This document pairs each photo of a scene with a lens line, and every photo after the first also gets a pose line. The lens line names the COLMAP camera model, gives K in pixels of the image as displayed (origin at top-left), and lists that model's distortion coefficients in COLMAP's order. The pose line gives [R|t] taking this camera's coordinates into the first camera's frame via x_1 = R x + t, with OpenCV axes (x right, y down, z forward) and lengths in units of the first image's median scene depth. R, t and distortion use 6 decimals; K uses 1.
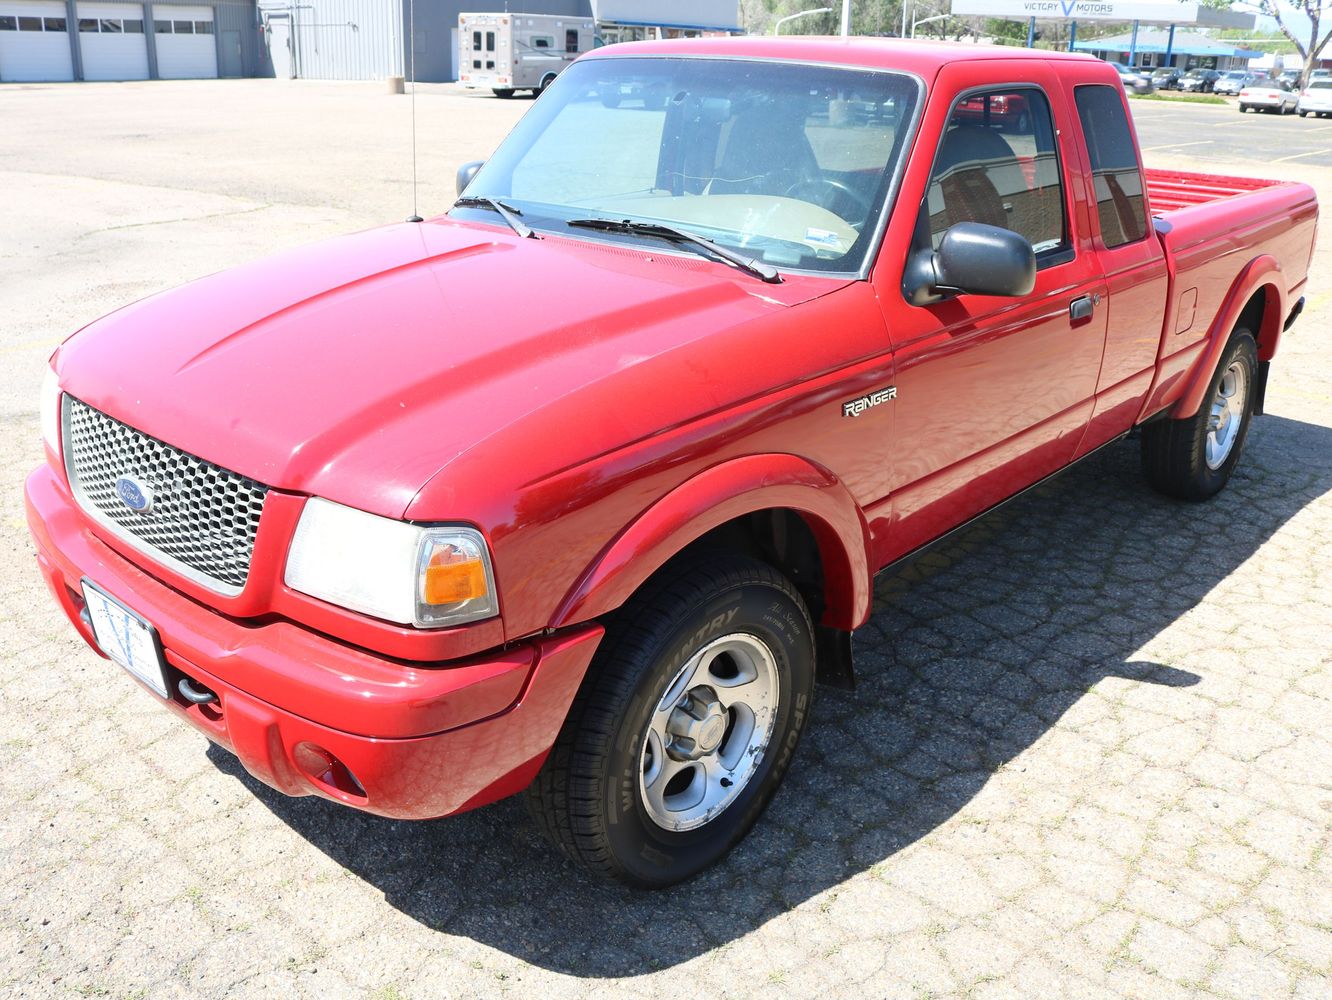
lens RADIAL K [[1228.5, 0, 666.0], [0, 1228.5, 500.0], [0, 0, 1]] dist [-0.136092, 0.095761]
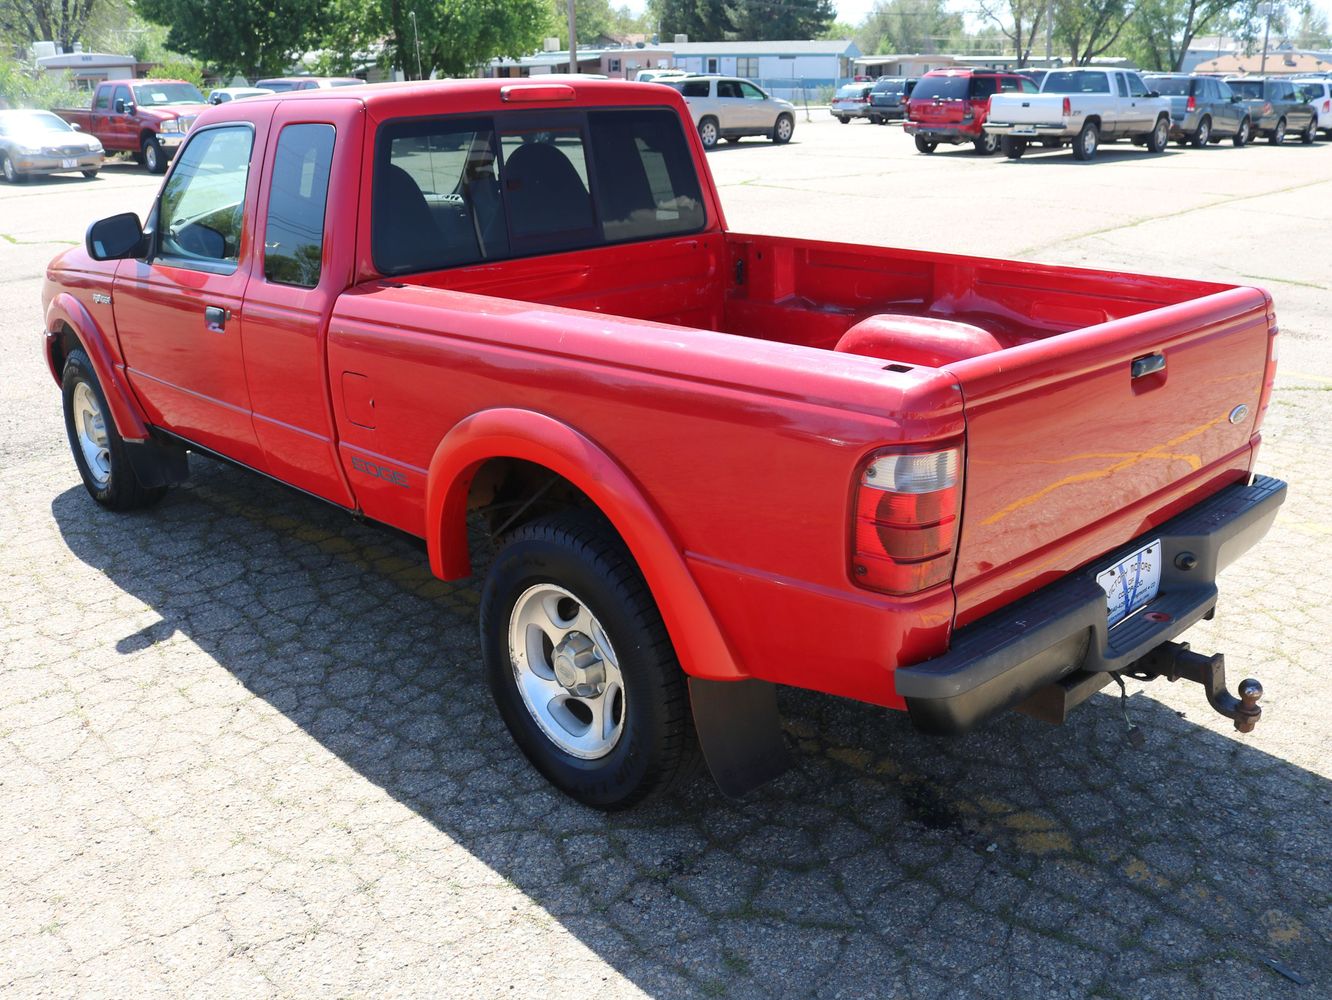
lens RADIAL K [[1234.8, 0, 667.2], [0, 1234.8, 494.4], [0, 0, 1]] dist [-0.138807, 0.101915]
pose [[-0.077046, 0.300711, -0.950598, 1.276440], [-0.335819, 0.889895, 0.308727, -0.447408], [0.938770, 0.343015, 0.032422, 1.238197]]
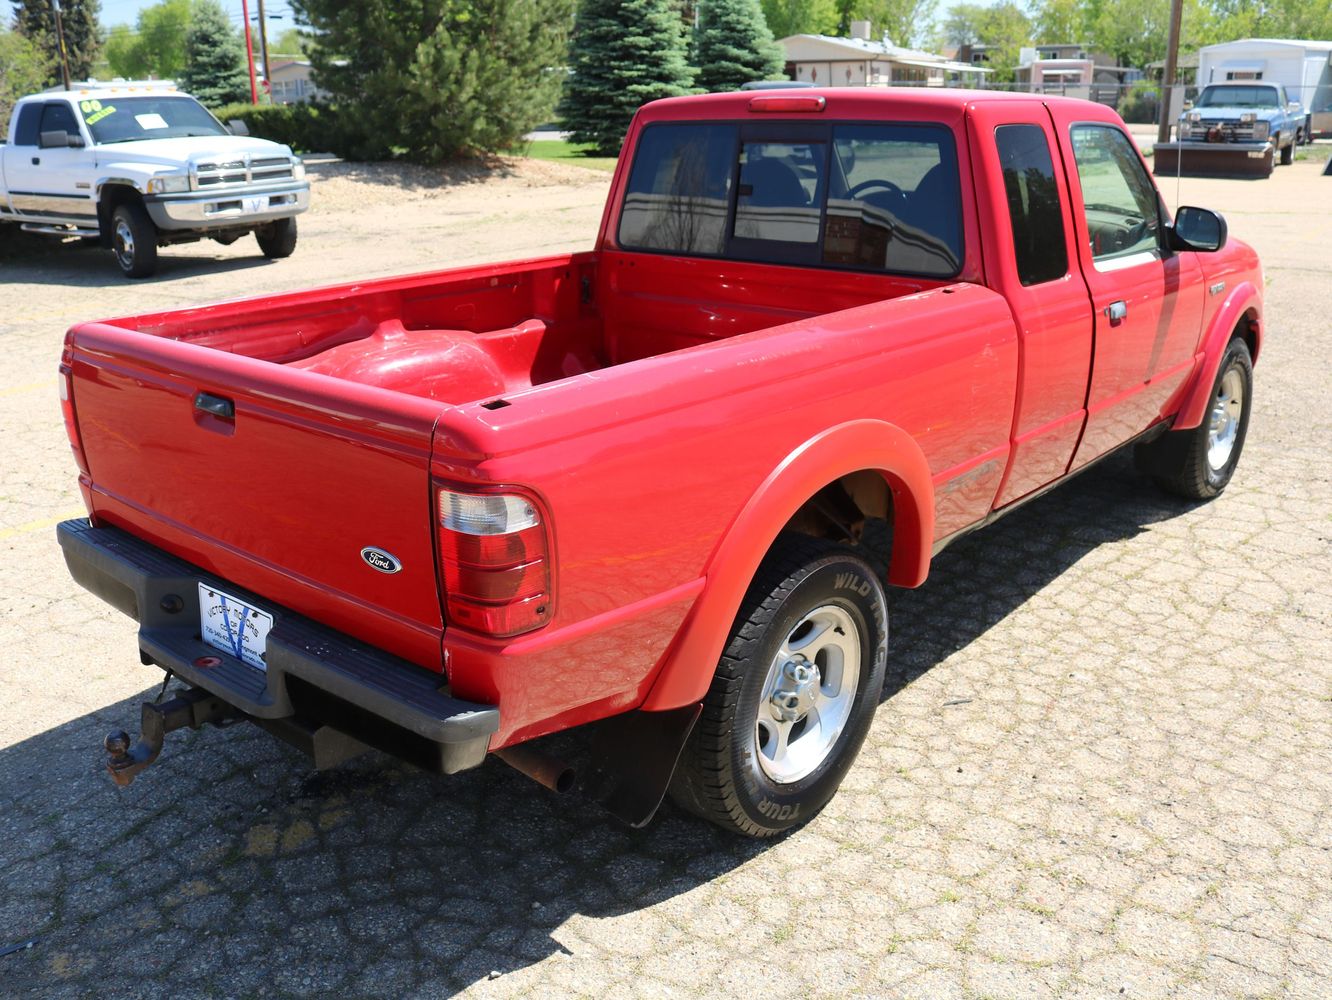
lens RADIAL K [[1228.5, 0, 666.0], [0, 1228.5, 500.0], [0, 0, 1]] dist [-0.136092, 0.095761]
pose [[-0.999558, 0.008556, -0.028455, 0.368114], [-0.011172, 0.779158, 0.626728, -0.762500], [0.027533, 0.626769, -0.778718, 2.031485]]
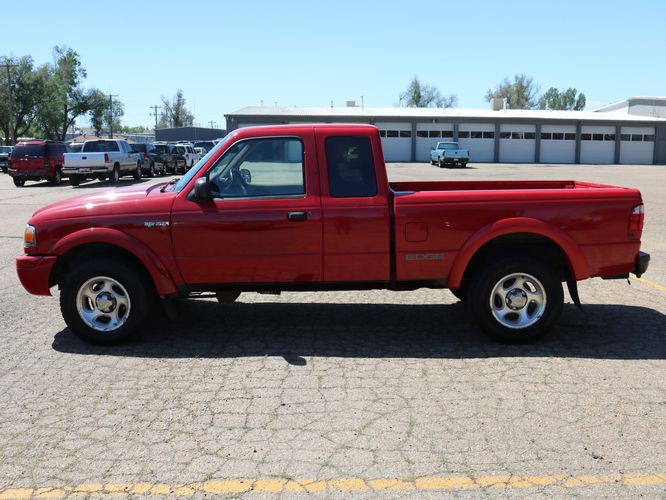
lens RADIAL K [[678.5, 0, 341.8], [0, 678.5, 250.1], [0, 0, 1]] dist [-0.085957, 0.010429]
pose [[0.661856, 0.088132, -0.744432, 1.345688], [-0.245246, 0.963874, -0.103931, 0.041038], [0.708379, 0.251356, 0.659560, 0.071493]]
